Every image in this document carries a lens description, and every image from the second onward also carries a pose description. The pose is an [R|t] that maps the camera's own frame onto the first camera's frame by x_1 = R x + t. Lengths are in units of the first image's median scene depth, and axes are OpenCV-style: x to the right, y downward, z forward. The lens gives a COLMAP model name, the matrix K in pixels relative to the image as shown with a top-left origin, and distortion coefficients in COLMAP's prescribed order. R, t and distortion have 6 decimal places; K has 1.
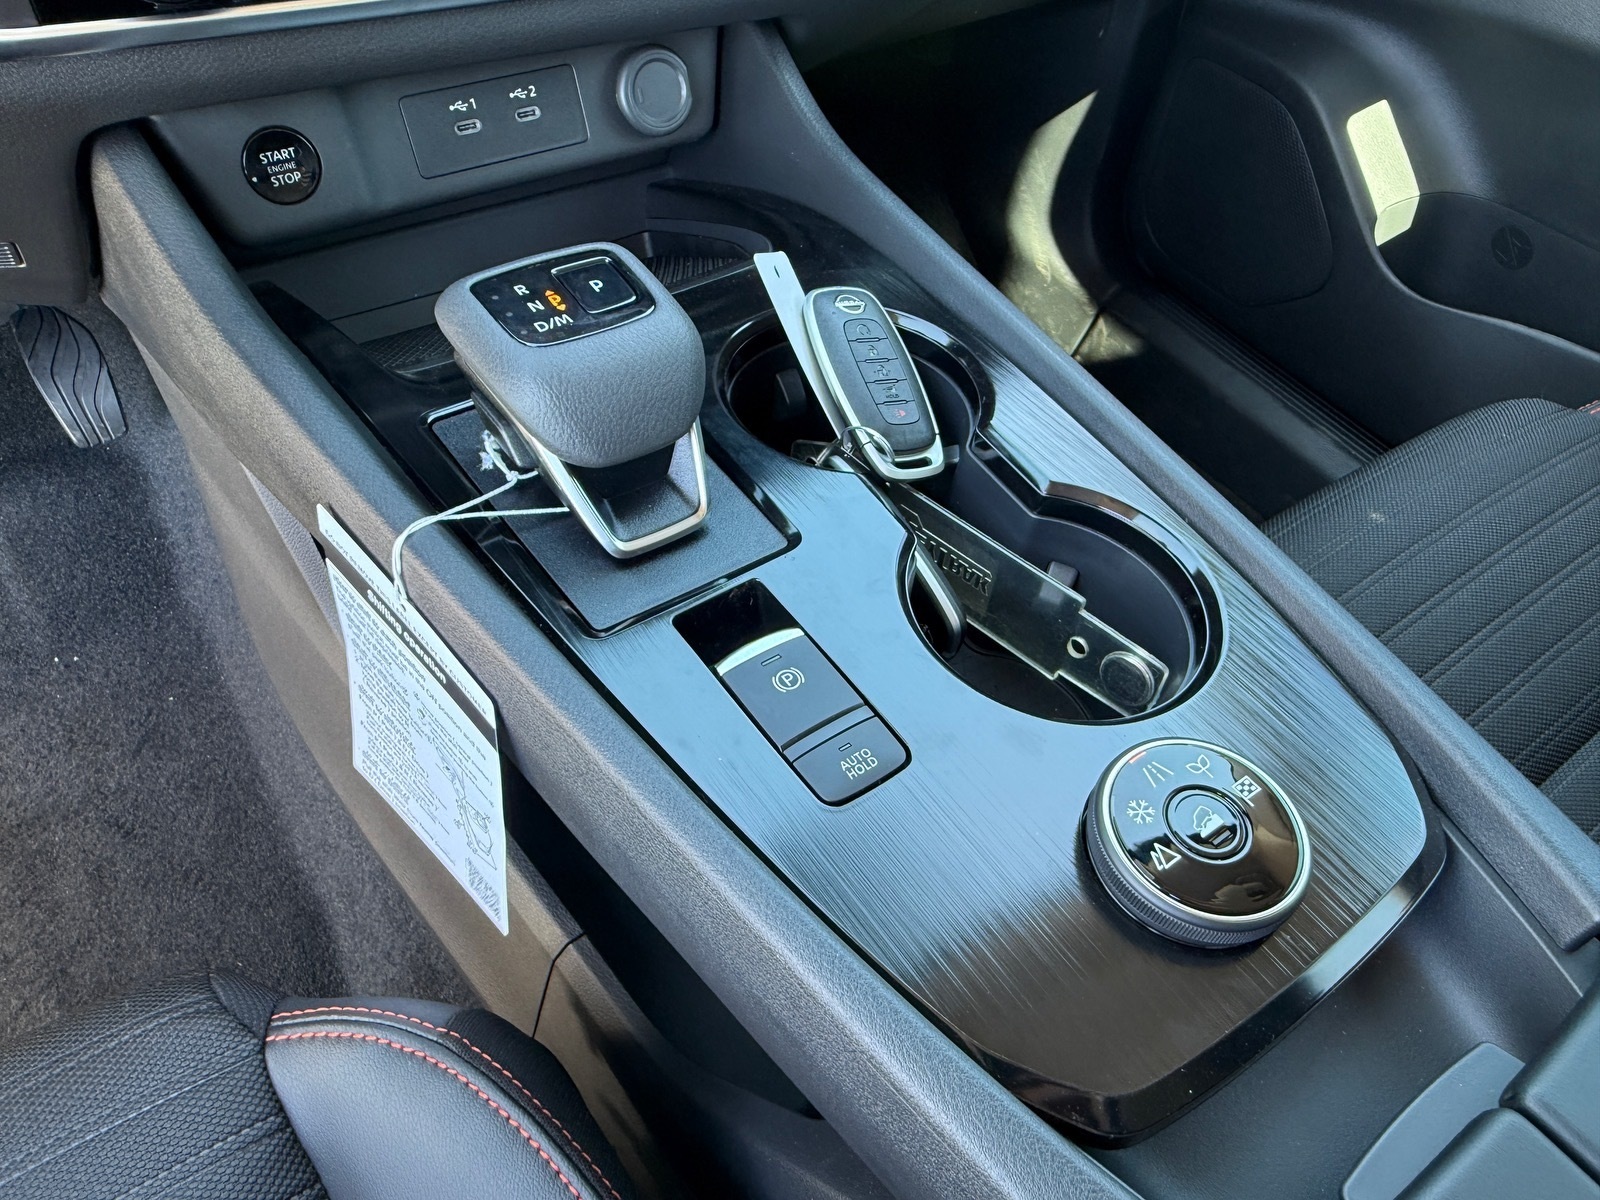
lens RADIAL K [[1135.8, 0, 805.3], [0, 1135.8, 569.2], [0, 0, 1]] dist [0.003576, -0.000405]
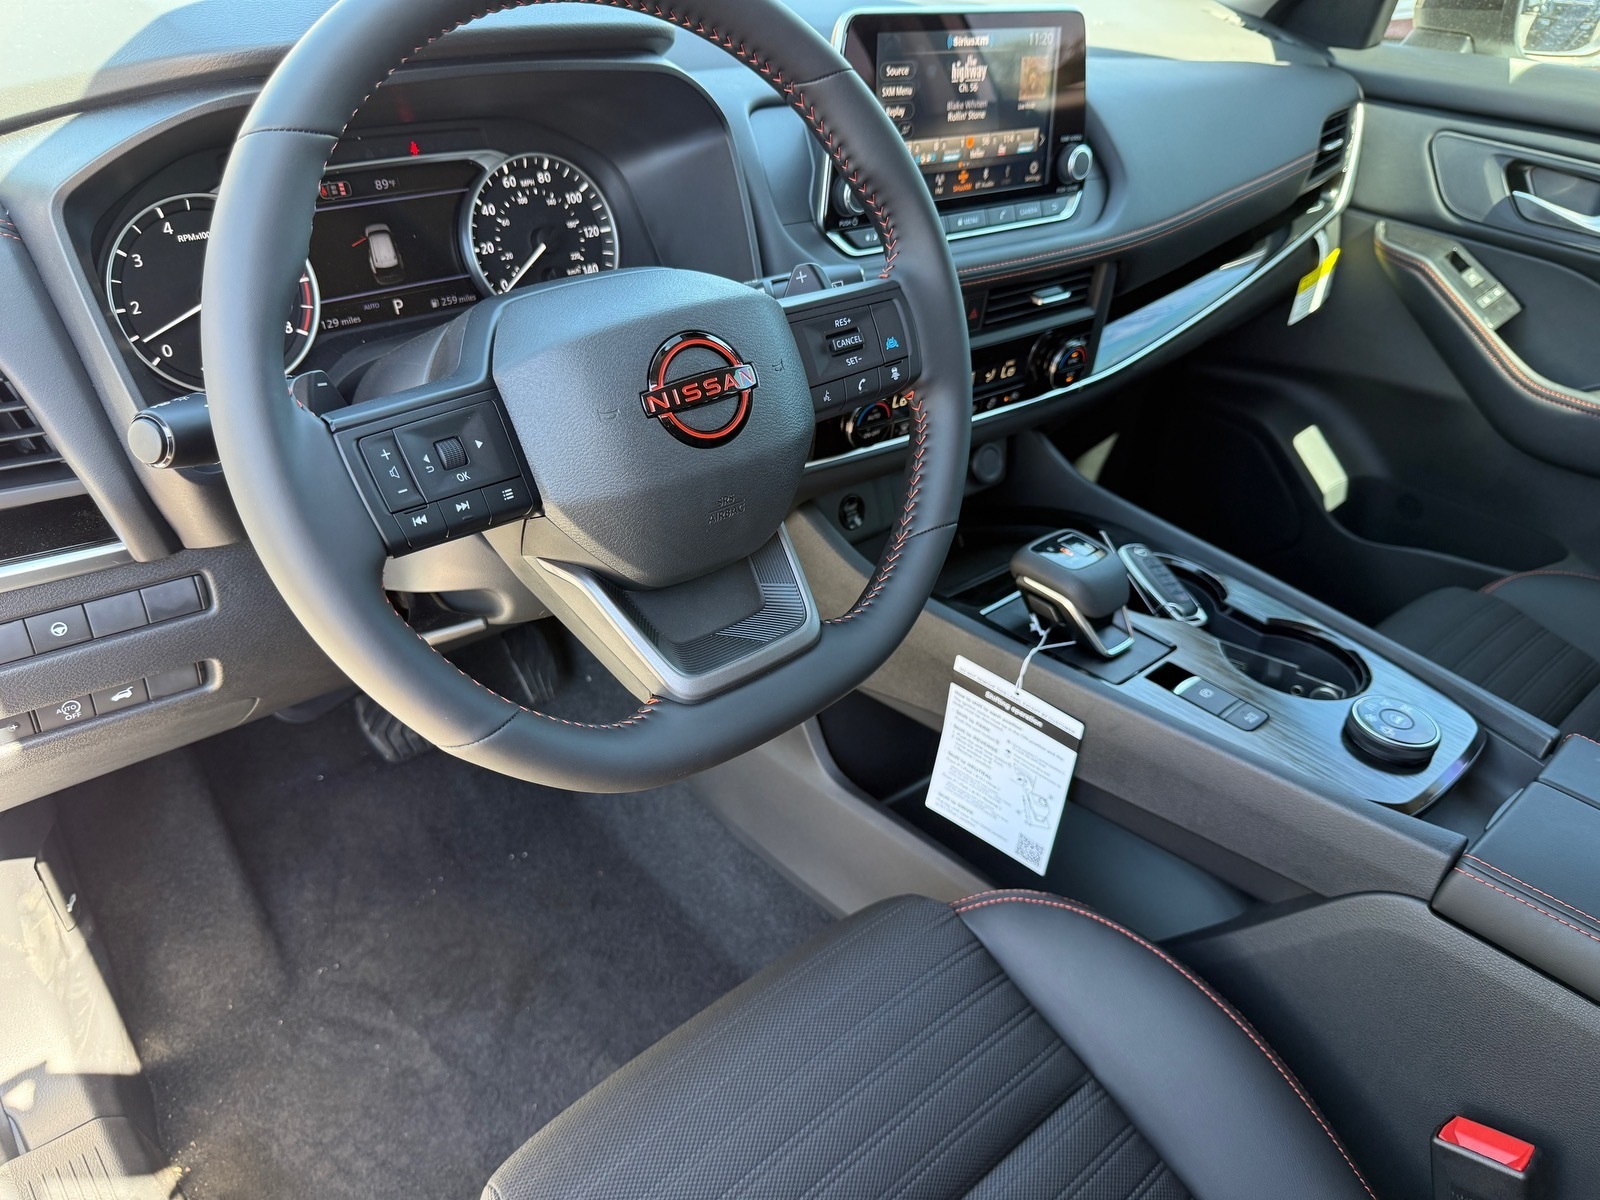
lens RADIAL K [[1109.2, 0, 800.0], [0, 1109.2, 600.0], [0, 0, 1]] dist [0.037651, -0.048455]
pose [[0.993839, -0.085867, 0.070076, -0.686580], [0.100196, 0.966355, -0.236893, 0.255748], [-0.047377, 0.242455, 0.969005, -0.871102]]
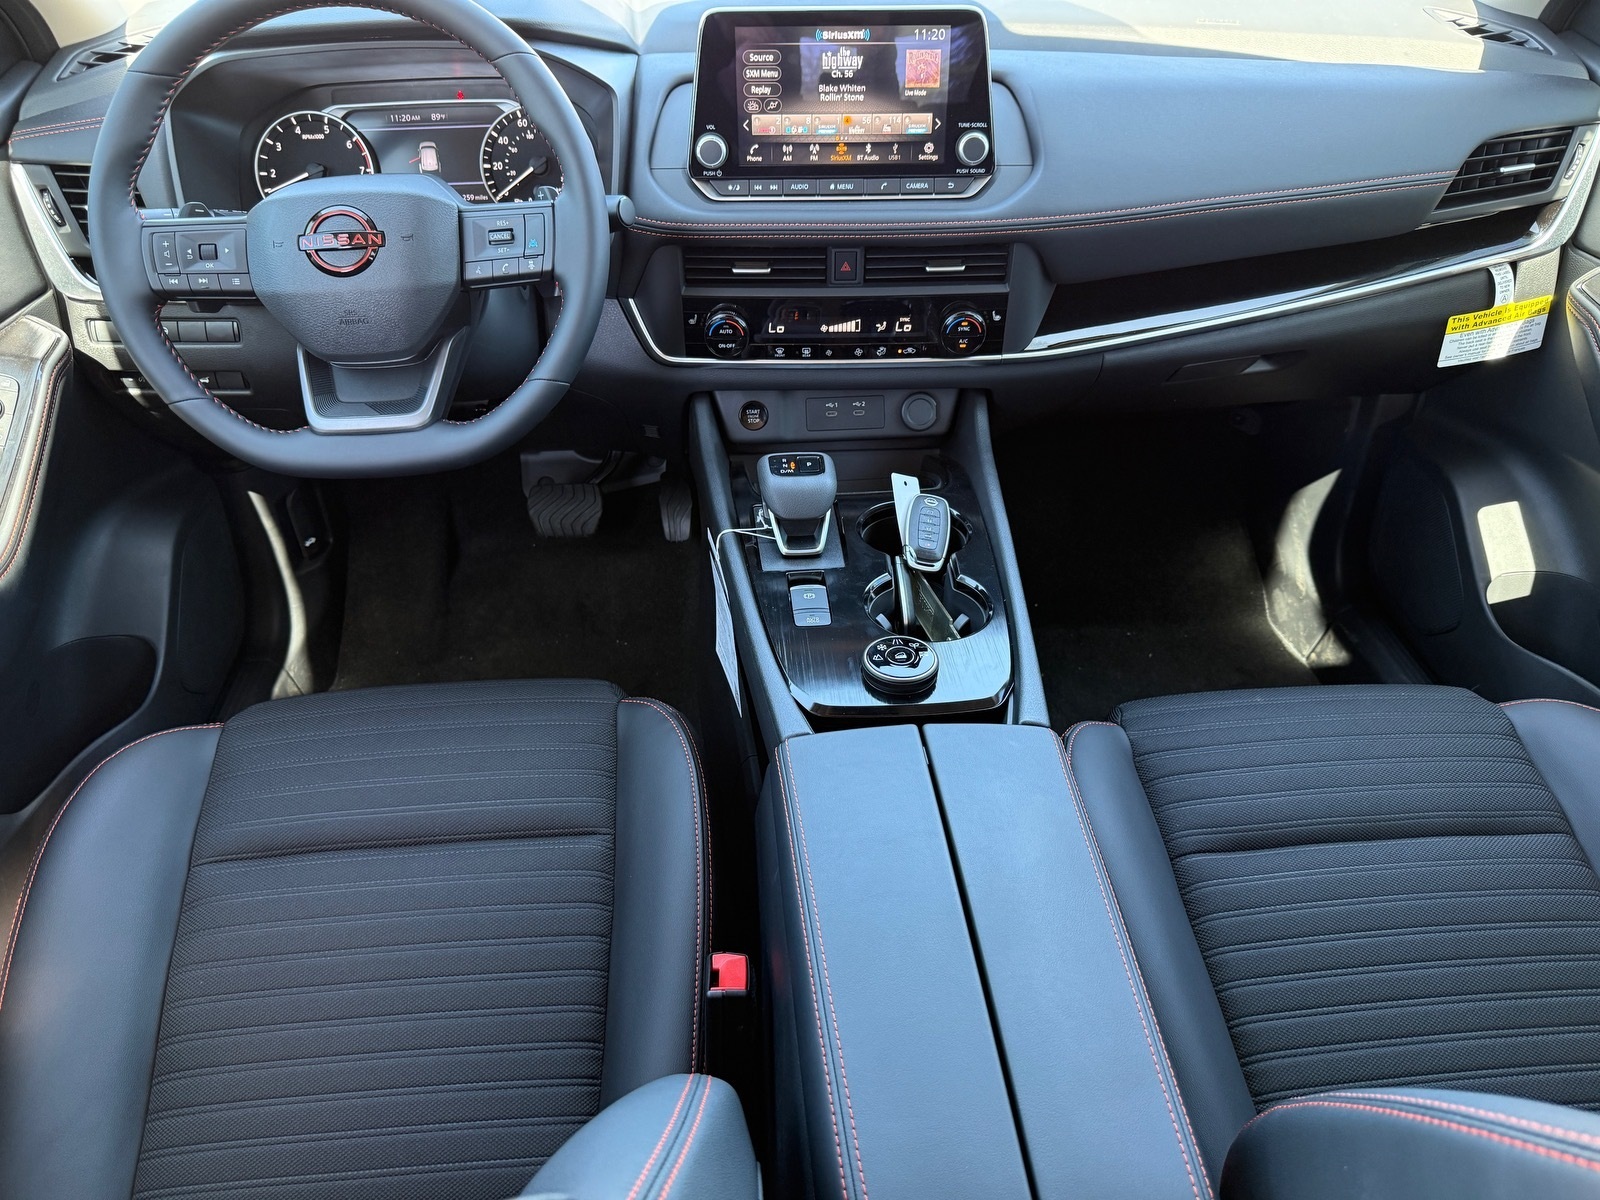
lens RADIAL K [[1109.2, 0, 800.0], [0, 1109.2, 600.0], [0, 0, 1]] dist [0.037651, -0.048455]
pose [[0.852344, 0.215923, -0.476326, 0.869369], [-0.324335, 0.932729, -0.157554, 0.372004], [0.410264, 0.288779, 0.865038, -0.949018]]
